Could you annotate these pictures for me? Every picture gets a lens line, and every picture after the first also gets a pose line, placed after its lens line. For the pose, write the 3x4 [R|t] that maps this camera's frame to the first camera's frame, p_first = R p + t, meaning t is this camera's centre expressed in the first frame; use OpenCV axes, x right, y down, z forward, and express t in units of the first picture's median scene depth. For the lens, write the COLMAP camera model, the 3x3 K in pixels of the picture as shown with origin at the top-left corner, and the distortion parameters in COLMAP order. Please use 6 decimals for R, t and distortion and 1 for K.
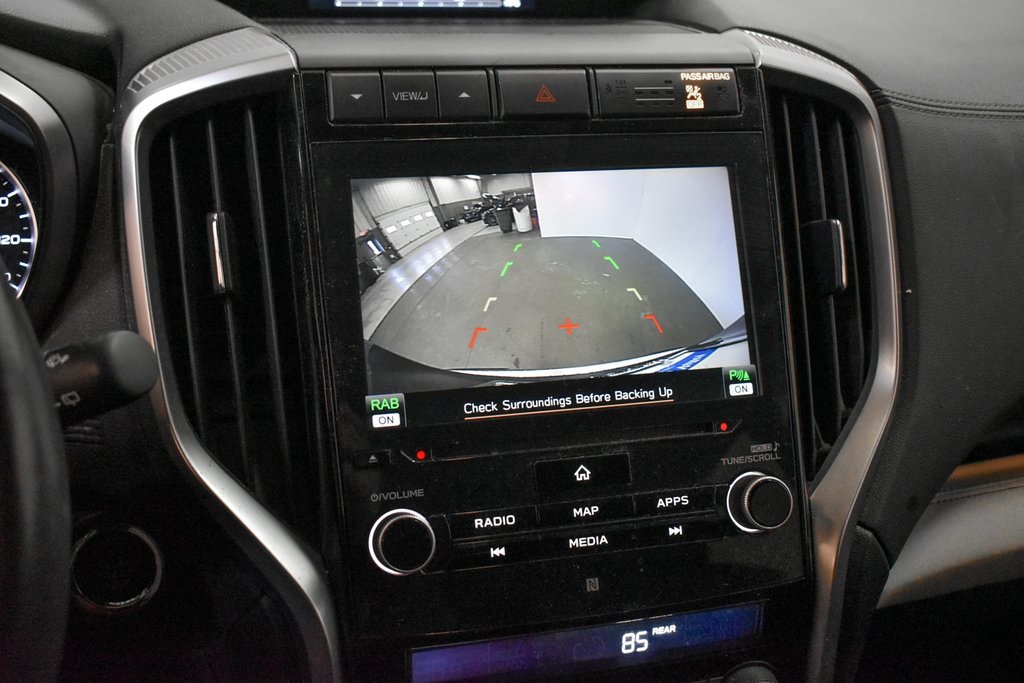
lens RADIAL K [[1117.9, 0, 511.6], [0, 1117.9, 338.2], [0, 0, 1]] dist [-0.019627, 0.000000]
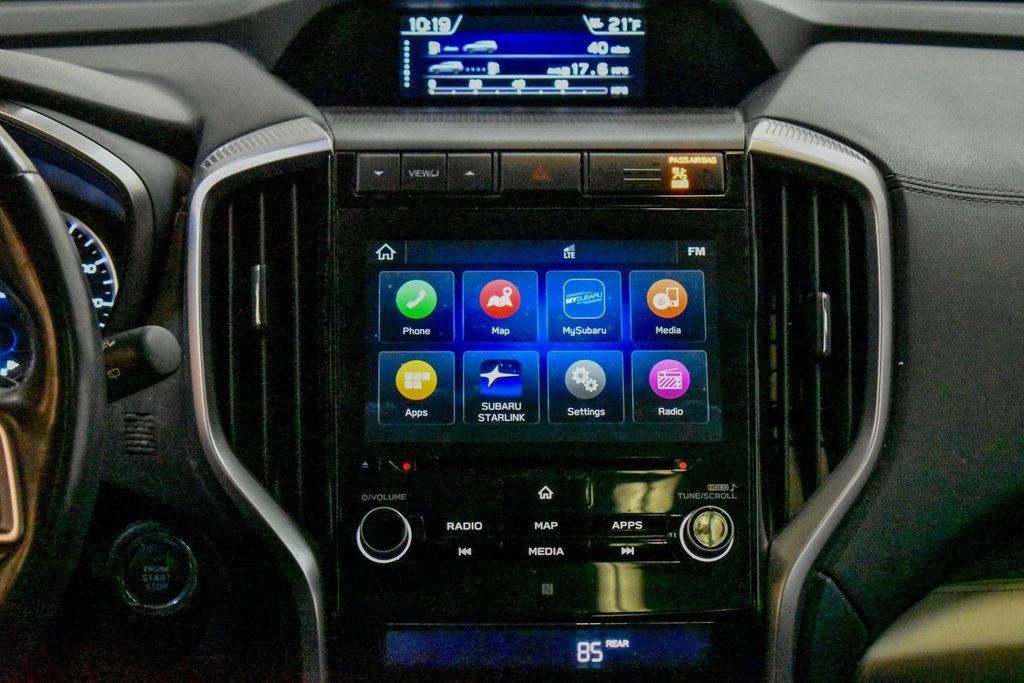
lens RADIAL K [[2416.6, 0, 513.2], [0, 2416.6, 339.0], [0, 0, 1]] dist [0.008882, 0.000000]
pose [[0.973070, 0.020899, -0.229561, 0.583363], [-0.061141, 0.983612, -0.169617, 0.379061], [0.222254, 0.179085, 0.958401, -1.384494]]
